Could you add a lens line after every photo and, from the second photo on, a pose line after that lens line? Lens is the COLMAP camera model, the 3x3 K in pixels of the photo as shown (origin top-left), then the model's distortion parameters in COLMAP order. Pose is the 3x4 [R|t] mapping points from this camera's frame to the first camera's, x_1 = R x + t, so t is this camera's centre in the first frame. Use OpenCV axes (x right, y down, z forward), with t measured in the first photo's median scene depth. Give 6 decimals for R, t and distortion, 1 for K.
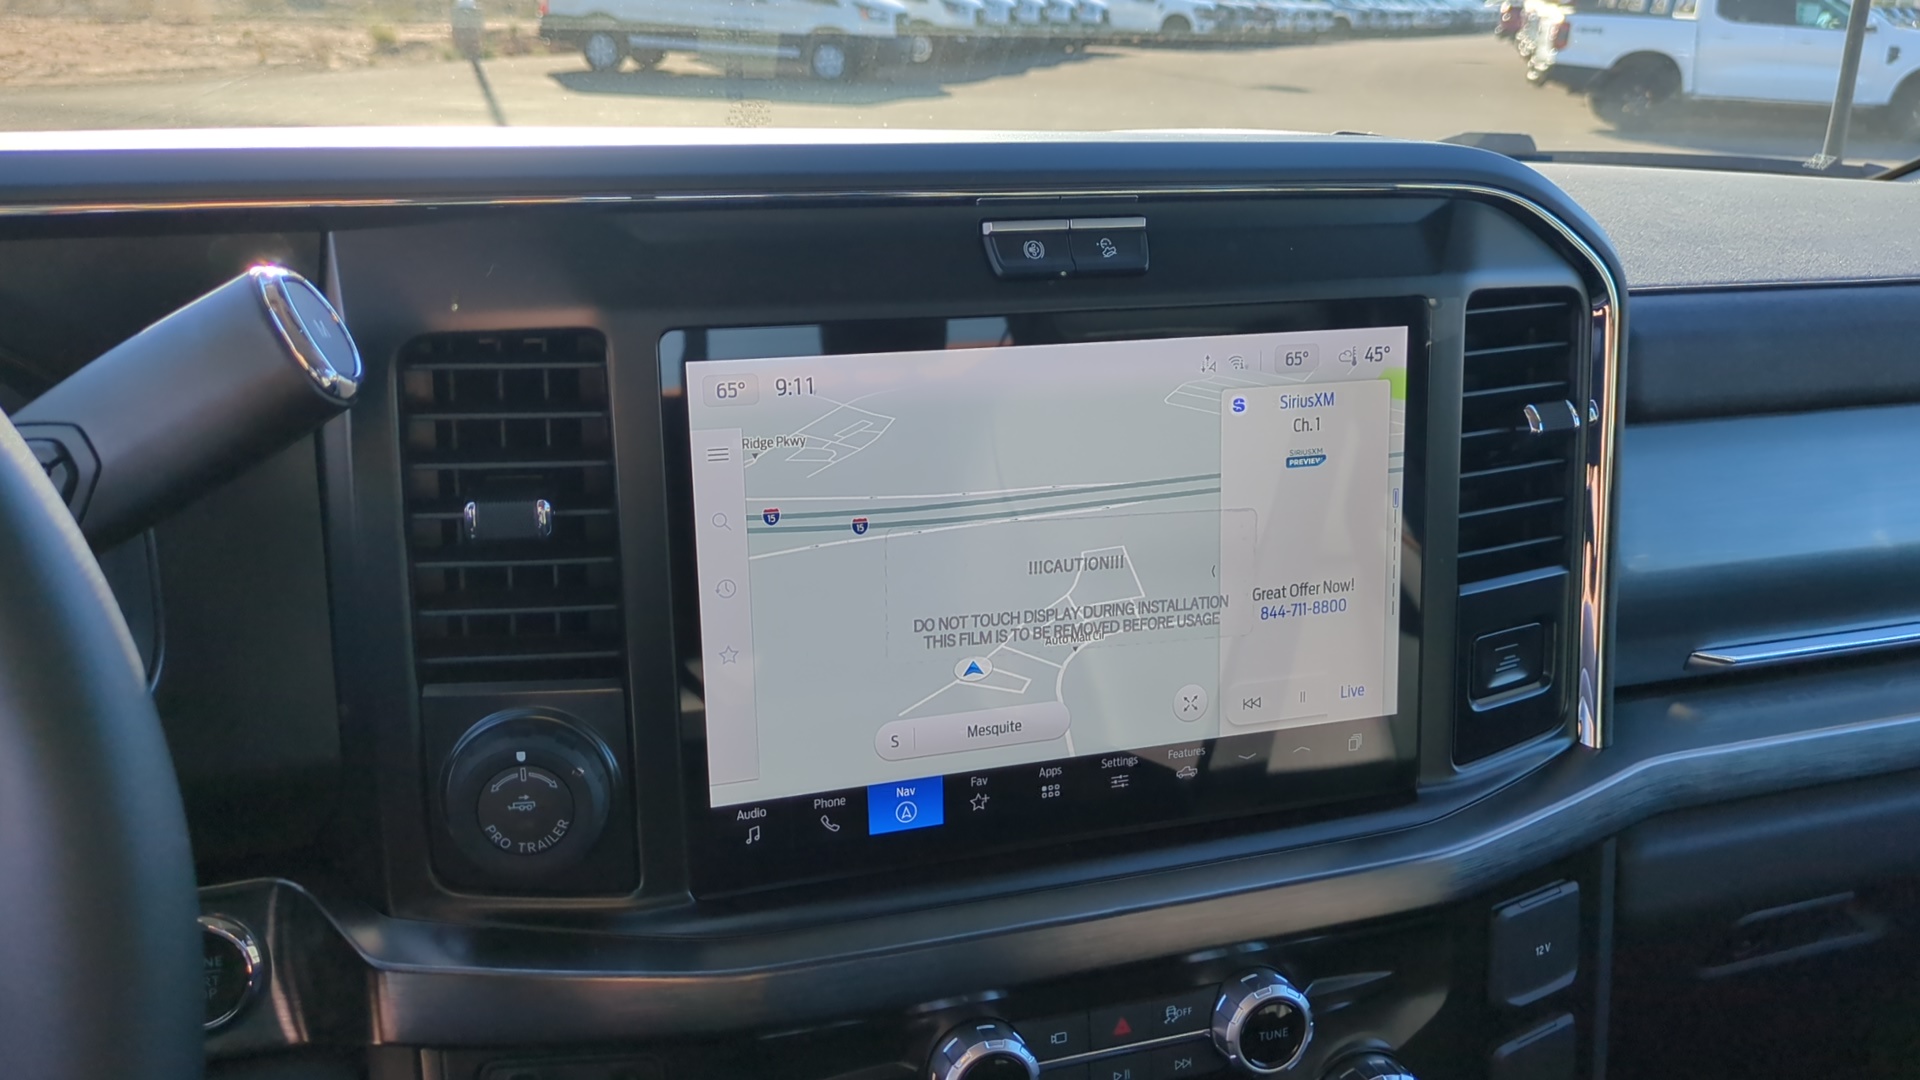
lens RADIAL K [[1653.7, 0, 967.5], [0, 1653.7, 535.5], [0, 0, 1]] dist [0.062642, -0.065629]
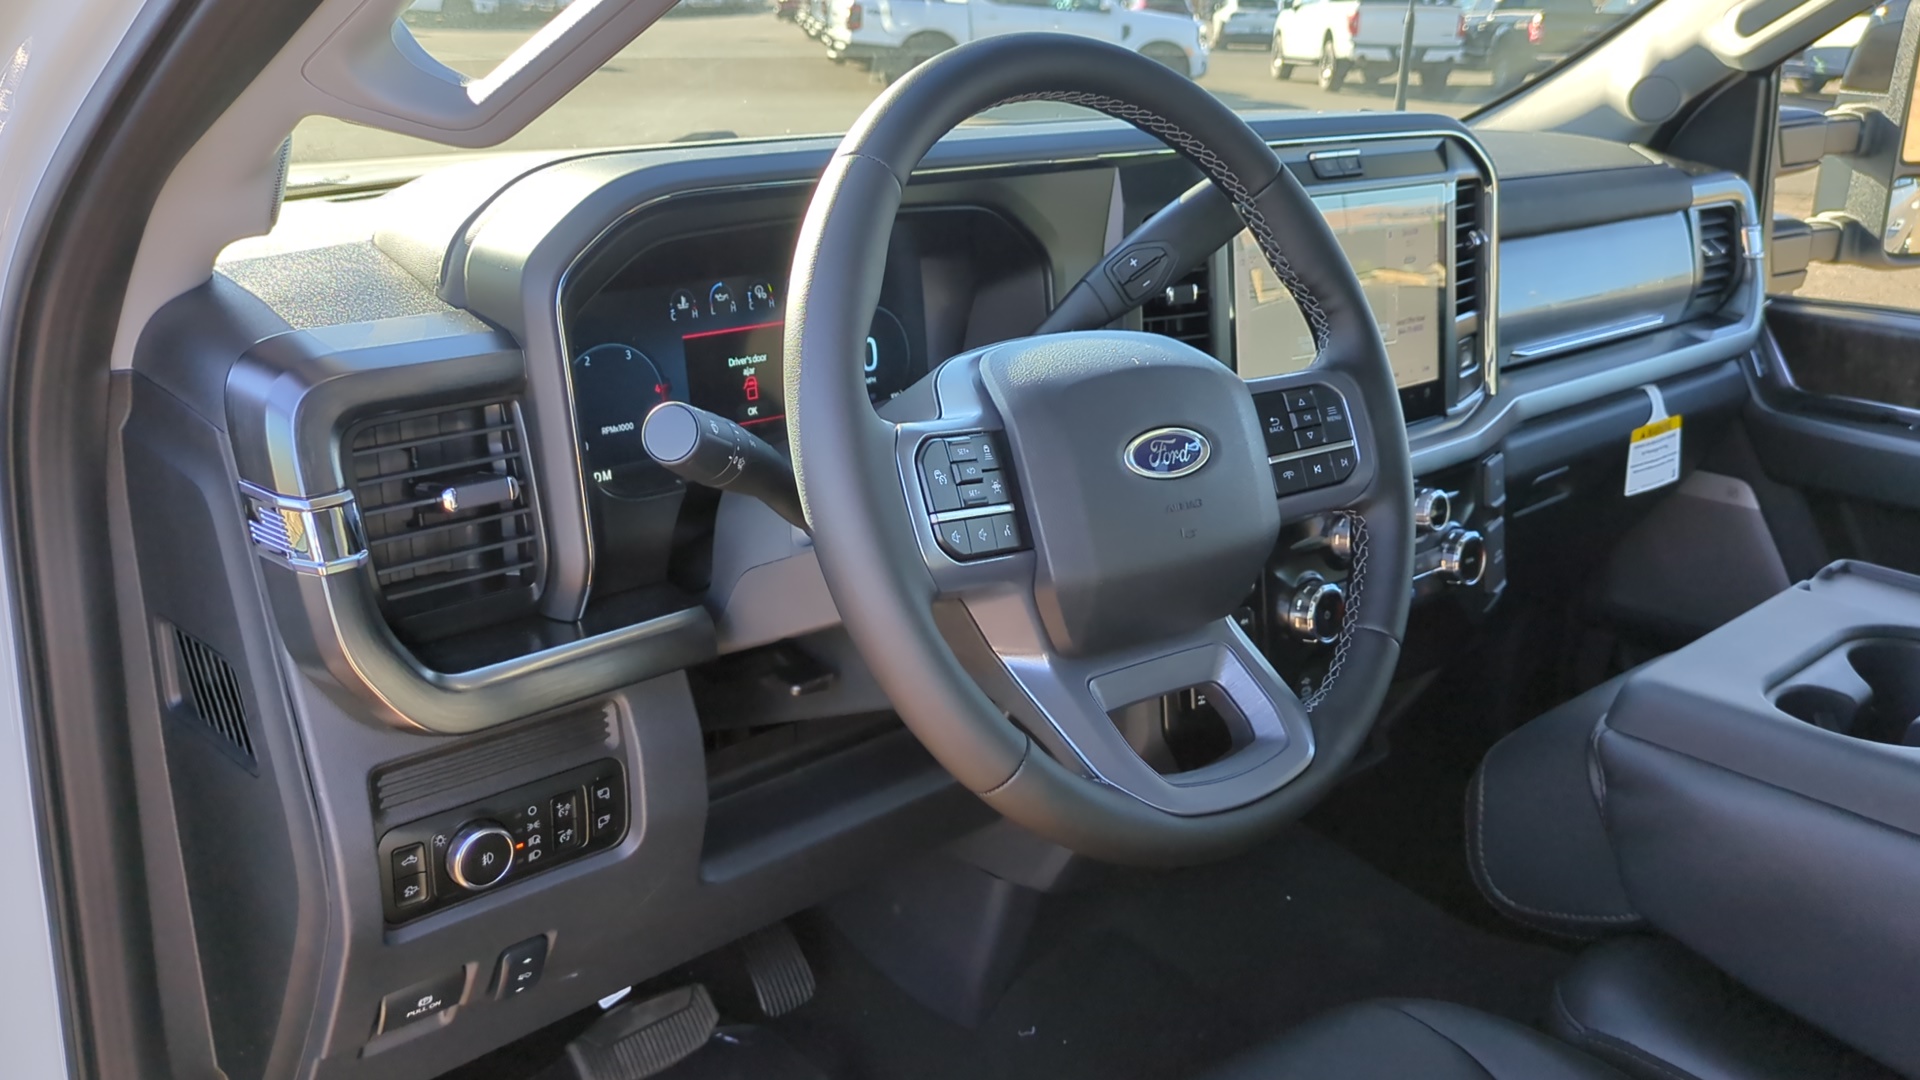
lens RADIAL K [[1653.7, 0, 954.8], [0, 1653.7, 543.4], [0, 0, 1]] dist [0.062642, -0.065629]
pose [[0.917304, -0.126085, 0.377699, -1.166118], [0.119718, 0.991986, 0.040393, 0.157689], [-0.379765, 0.008165, 0.925047, -0.758612]]
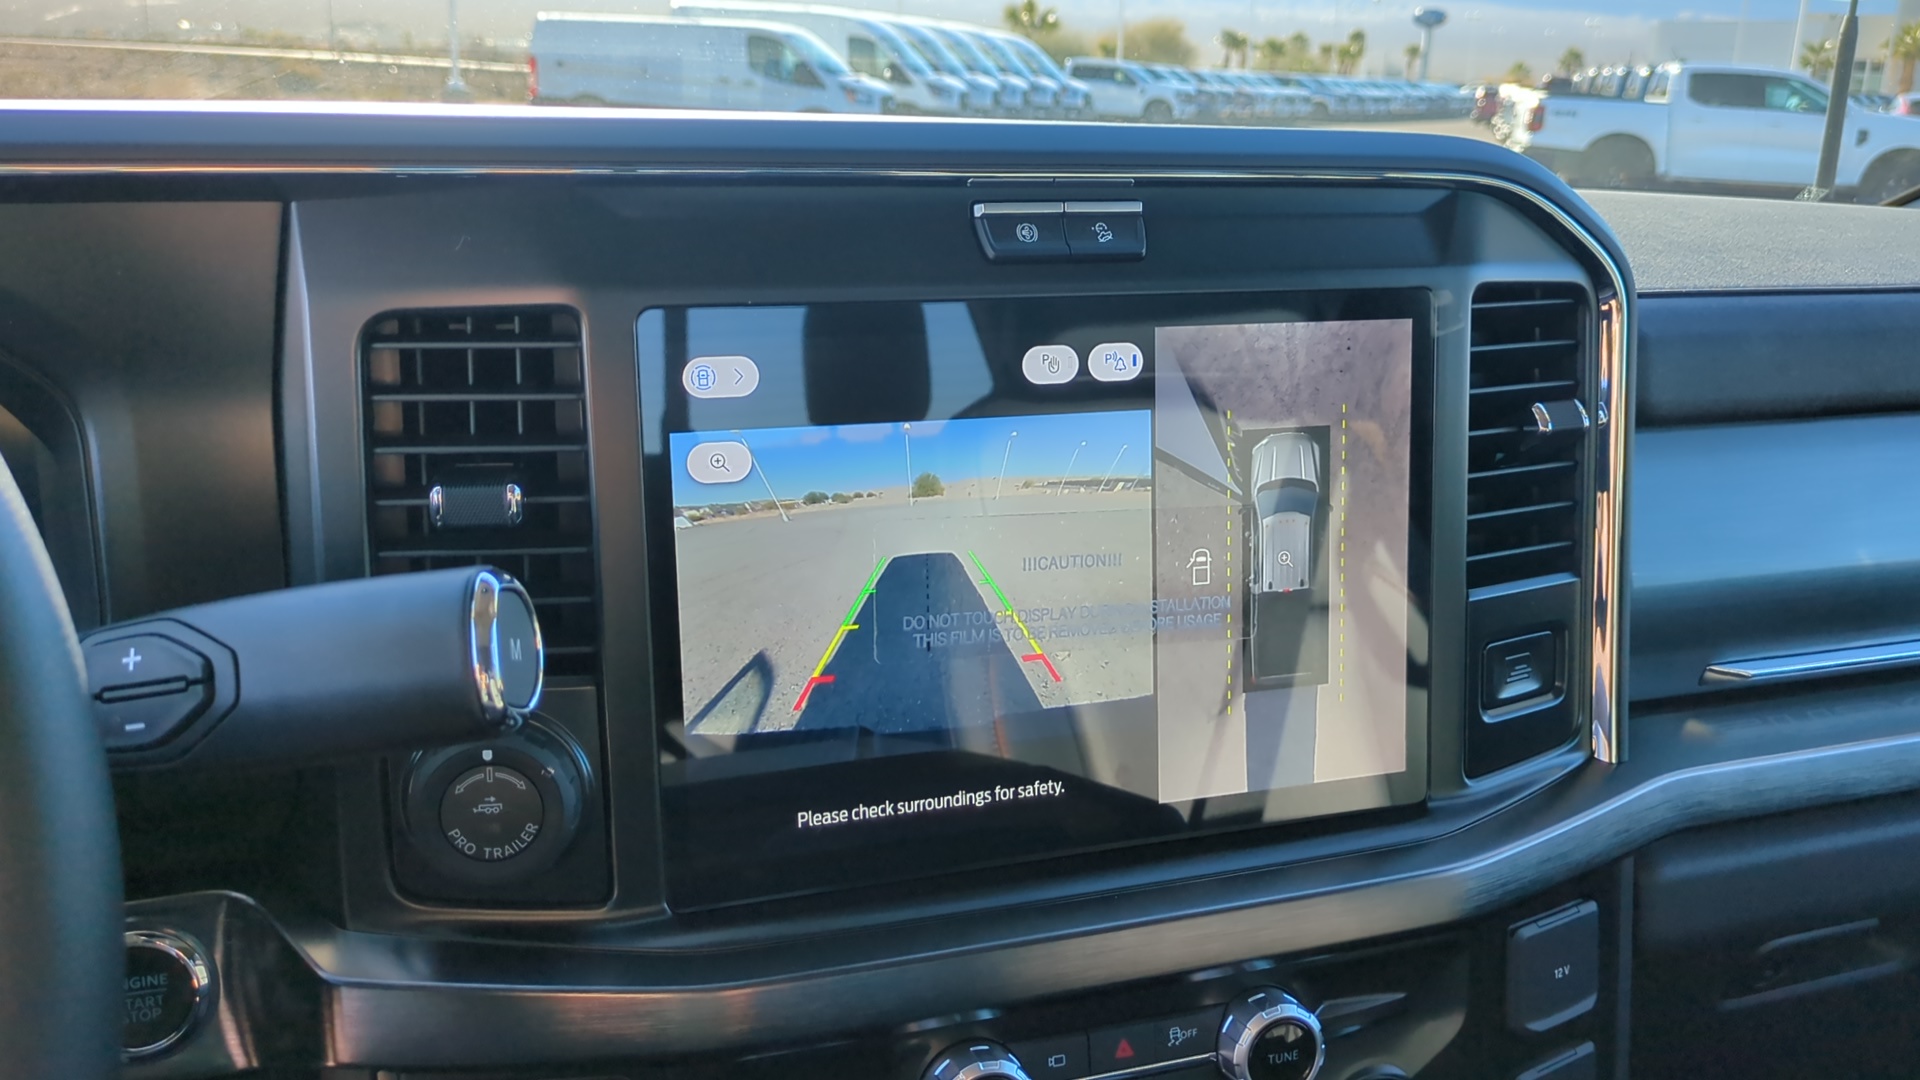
lens RADIAL K [[1653.7, 0, 967.9], [0, 1653.7, 541.8], [0, 0, 1]] dist [0.062642, -0.065629]
pose [[0.999952, -0.002387, 0.009513, -0.003469], [0.002804, 0.999024, -0.044073, 0.044096], [-0.009399, 0.044097, 0.998983, 0.038638]]
